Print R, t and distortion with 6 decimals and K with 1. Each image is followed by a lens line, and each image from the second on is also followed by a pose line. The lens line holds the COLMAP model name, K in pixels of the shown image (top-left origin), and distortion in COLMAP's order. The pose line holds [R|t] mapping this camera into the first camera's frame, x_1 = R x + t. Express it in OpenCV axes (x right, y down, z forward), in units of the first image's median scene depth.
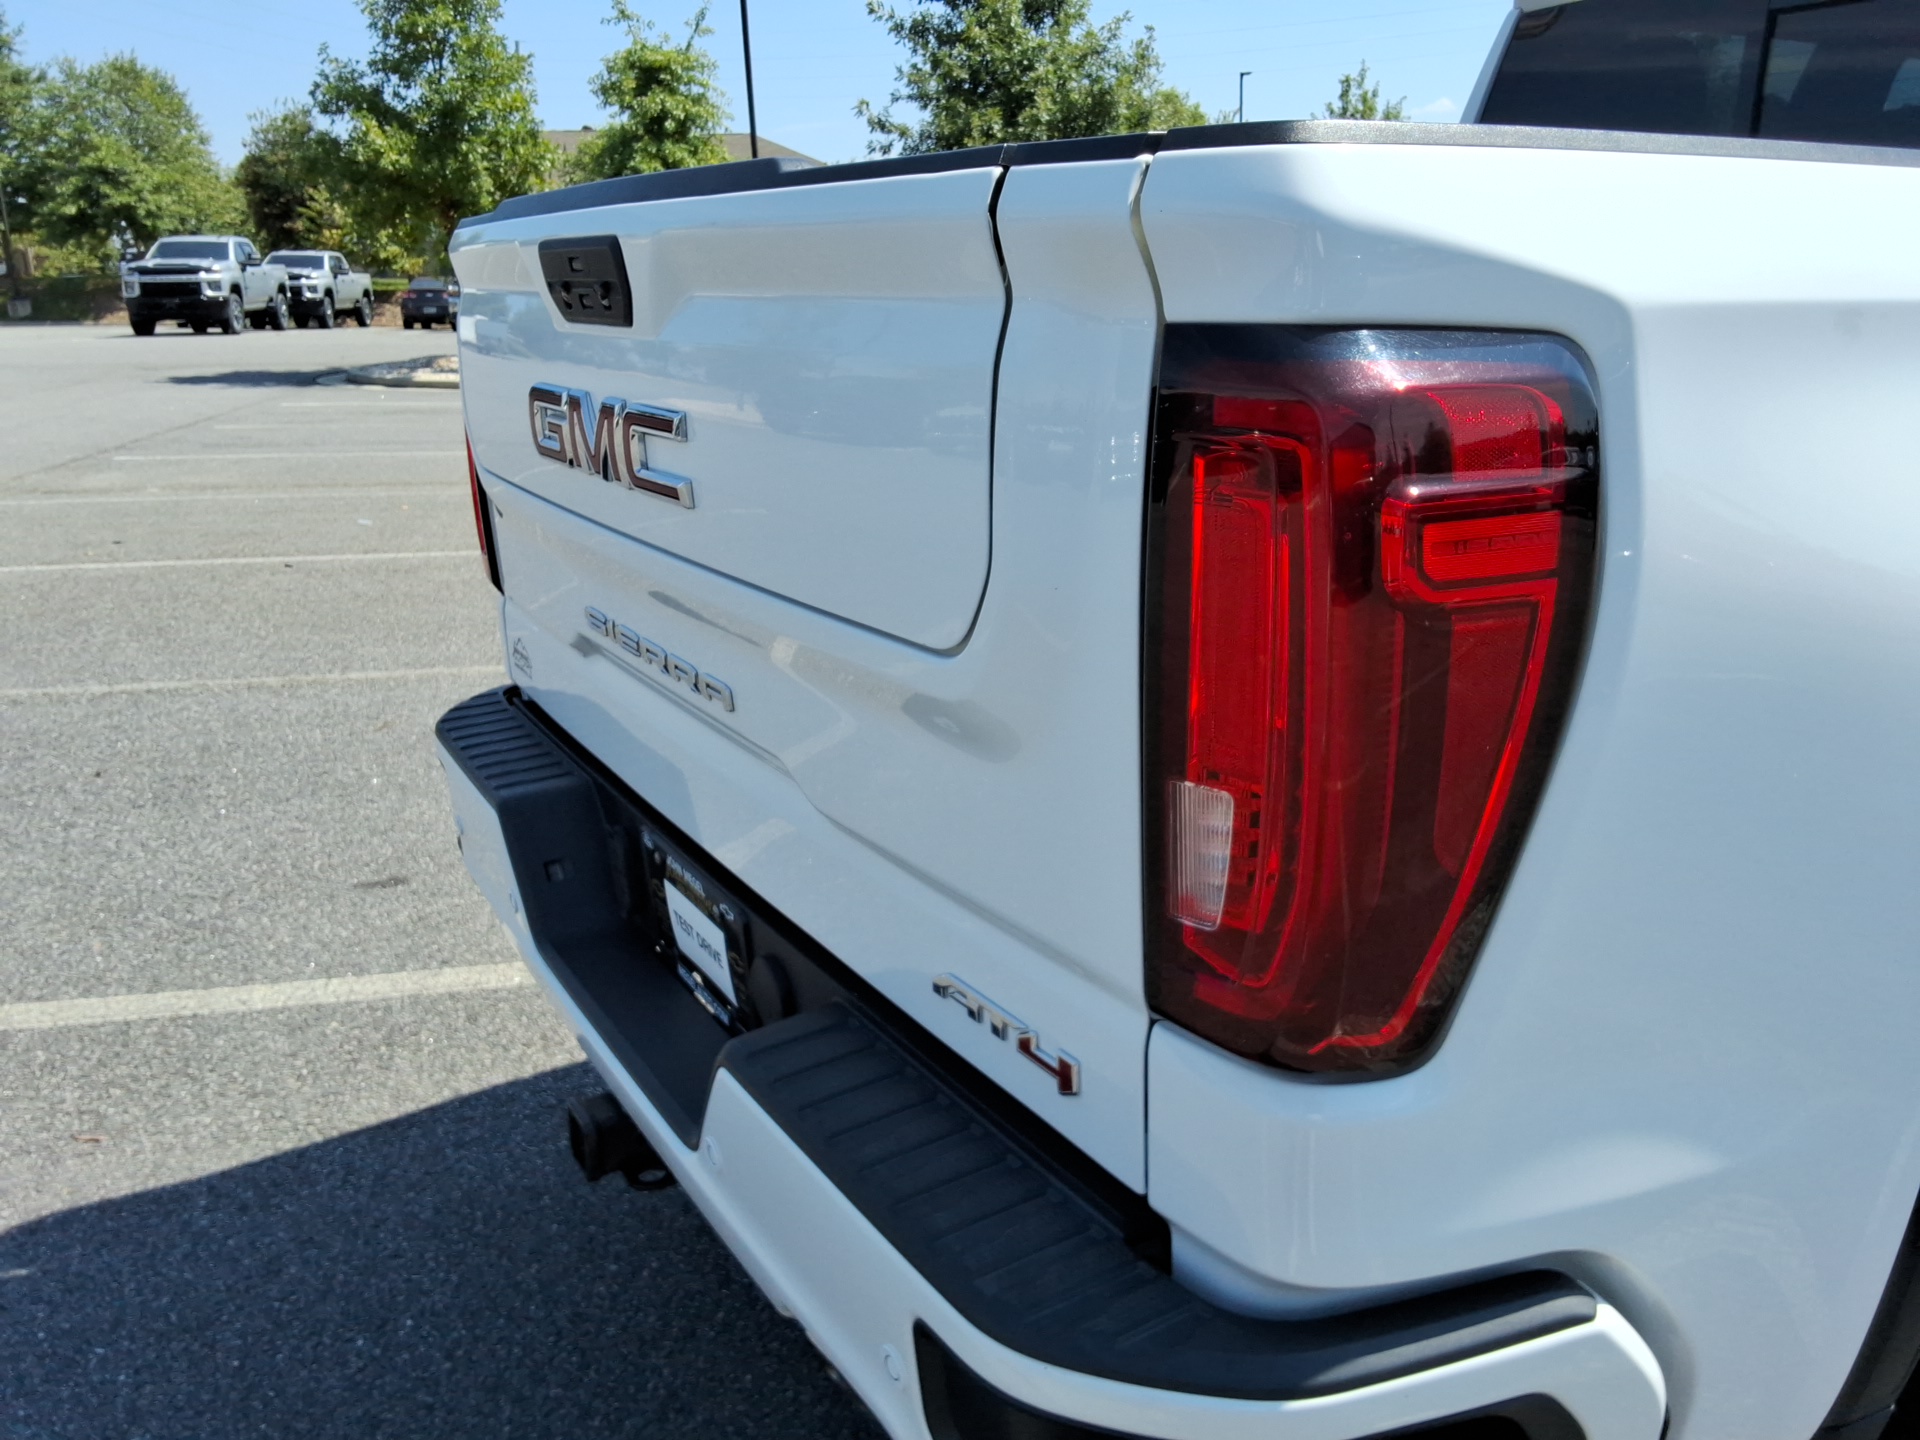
lens RADIAL K [[1539.0, 0, 991.8], [0, 1539.0, 717.4], [0, 0, 1]] dist [0.095121, -0.147258]
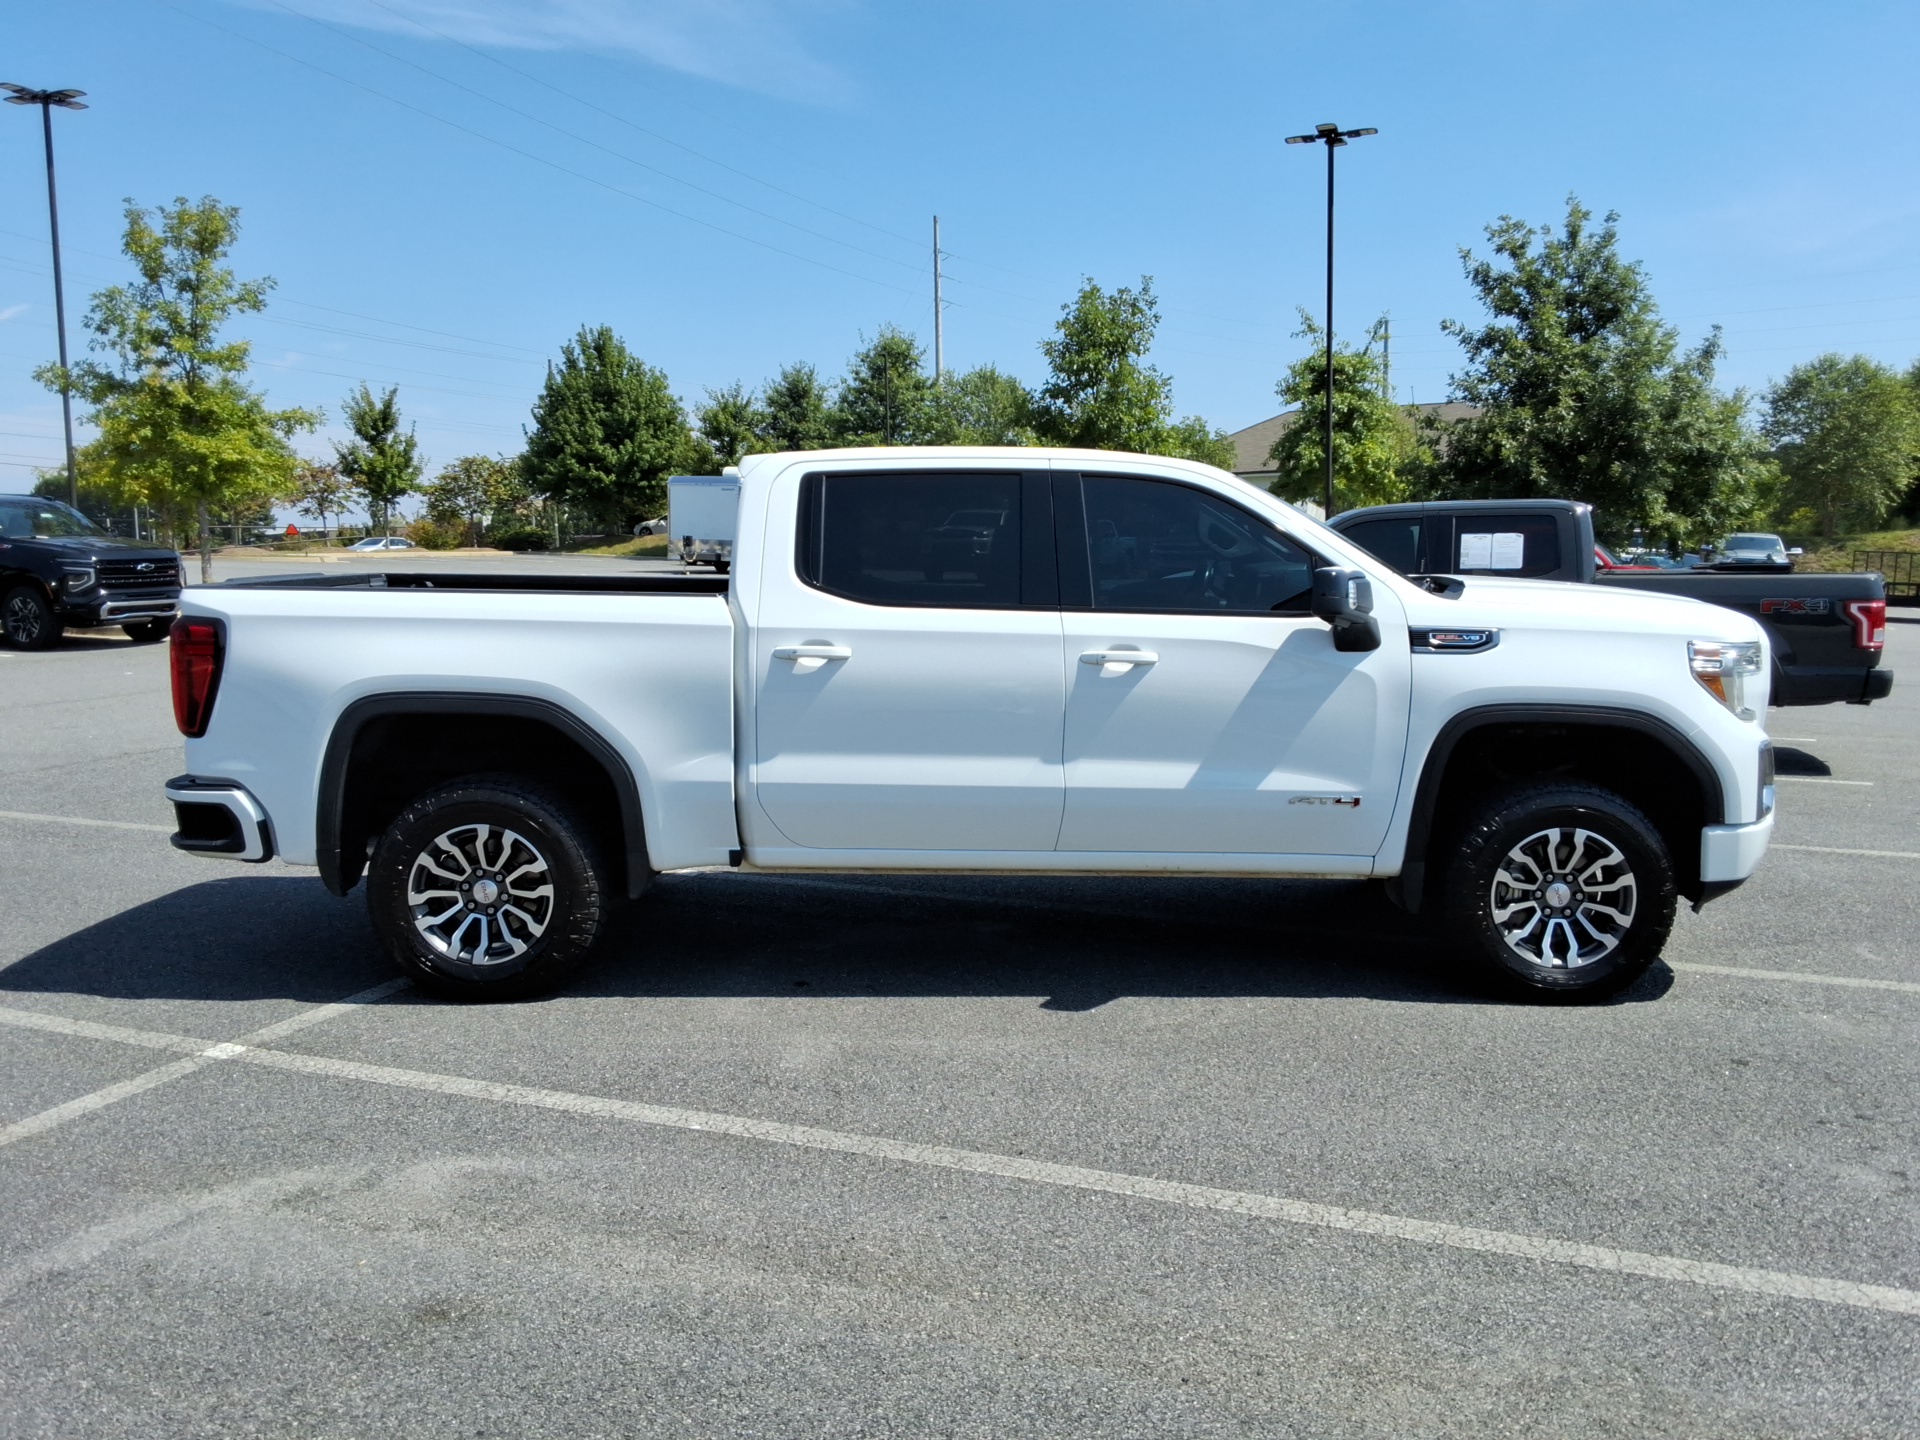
lens RADIAL K [[1539.0, 0, 969.8], [0, 1539.0, 712.8], [0, 0, 1]] dist [0.095121, -0.147258]
pose [[0.854815, 0.073077, -0.513762, 0.246211], [-0.153147, 0.981465, -0.115207, 0.015440], [0.495820, 0.177162, 0.850162, -0.111731]]
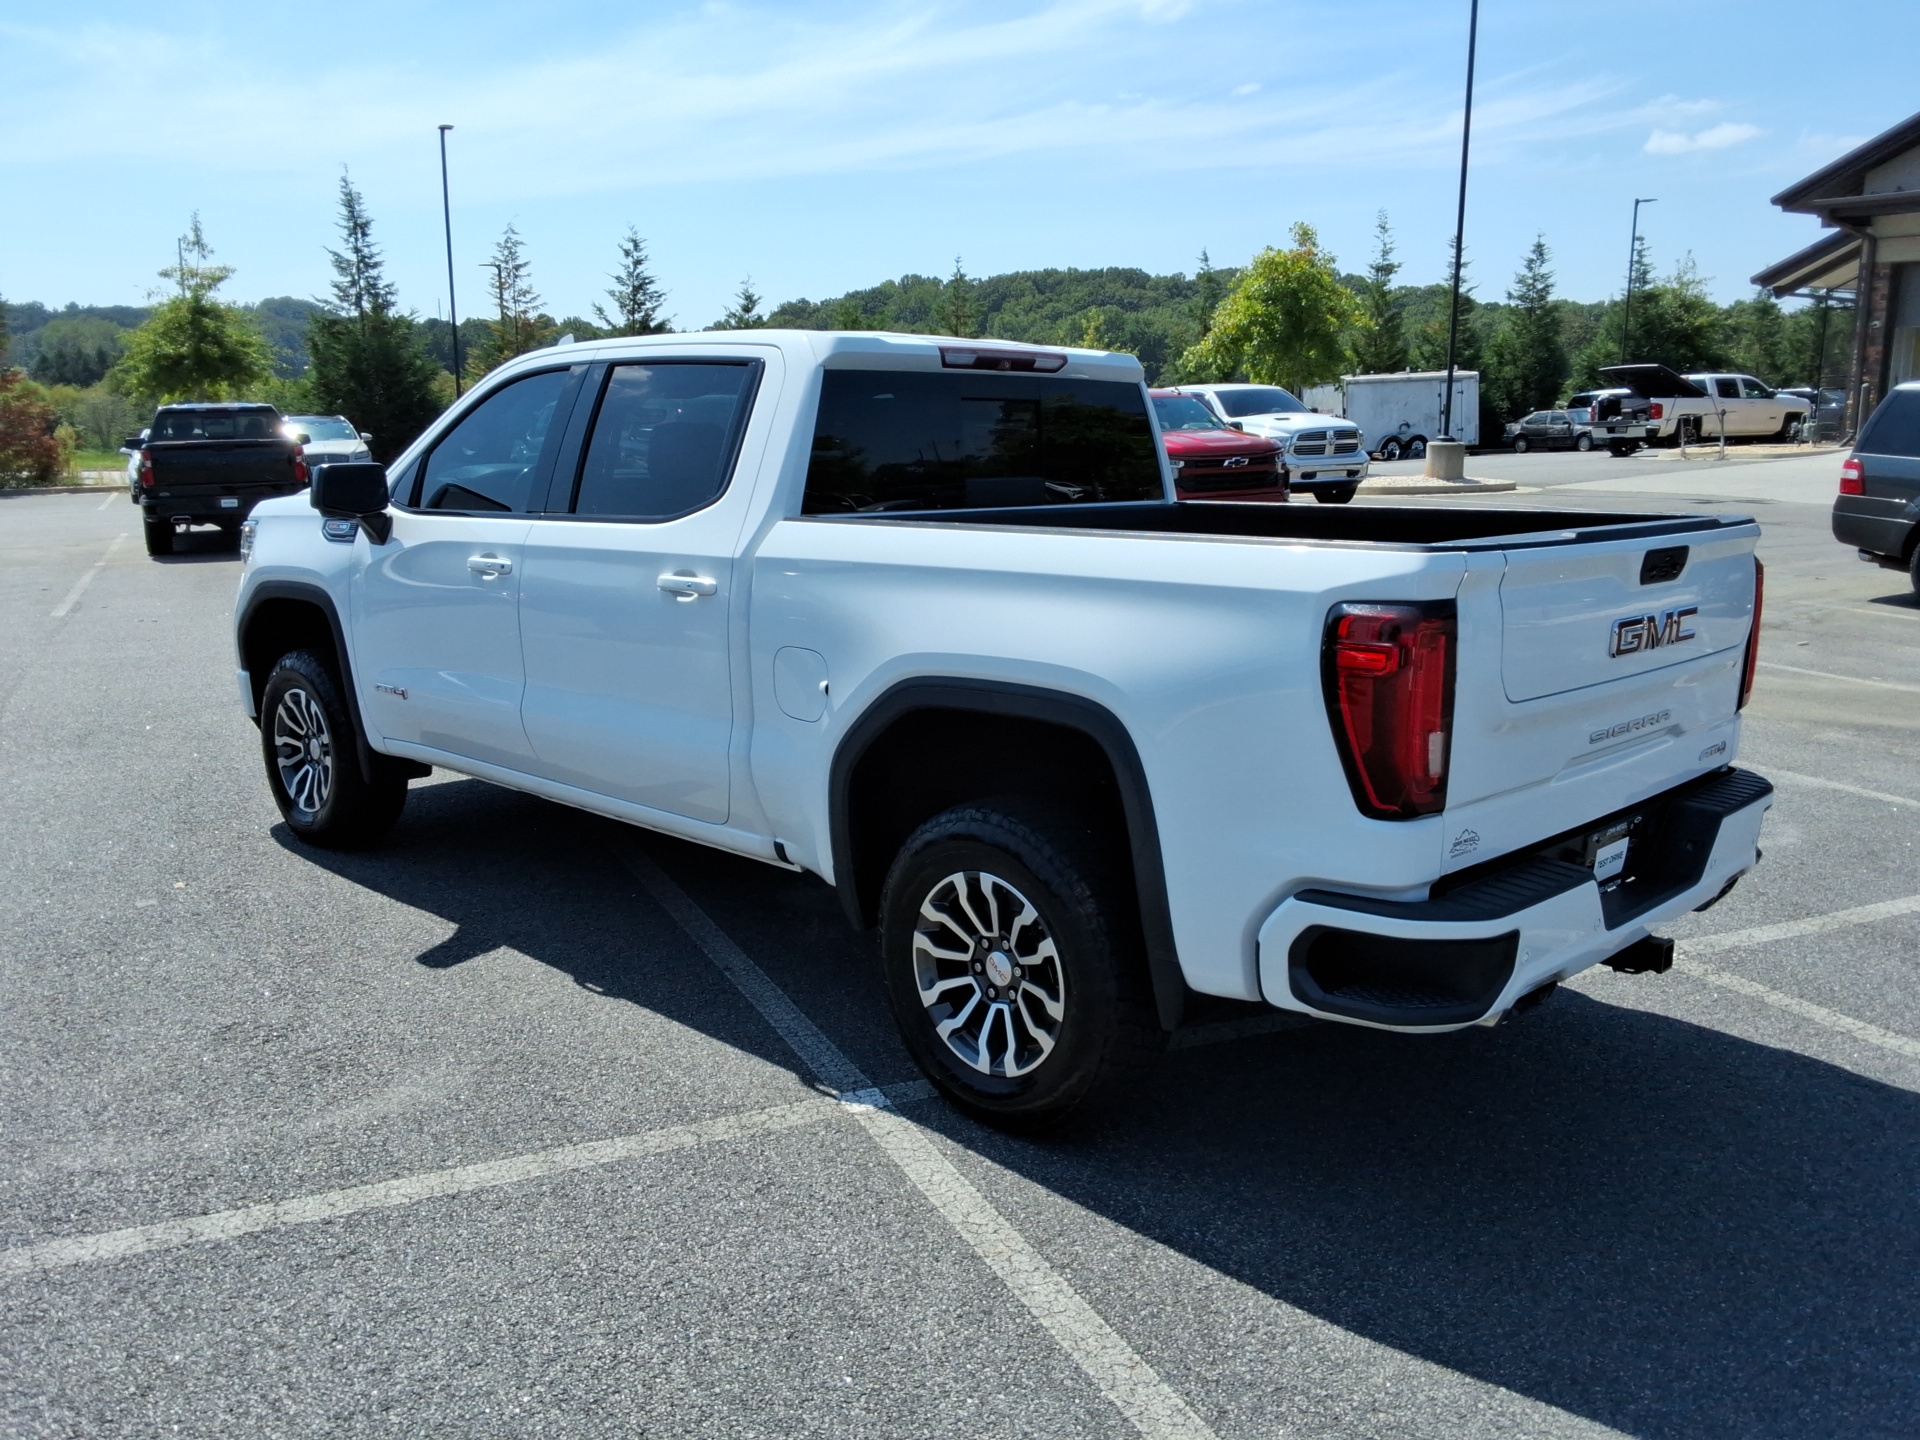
lens RADIAL K [[1539.0, 0, 980.1], [0, 1539.0, 710.1], [0, 0, 1]] dist [0.095121, -0.147258]
pose [[-0.260342, -0.158551, 0.952409, -0.154689], [0.259740, 0.938560, 0.227246, -0.059772], [-0.929923, 0.306540, -0.203164, 0.170303]]
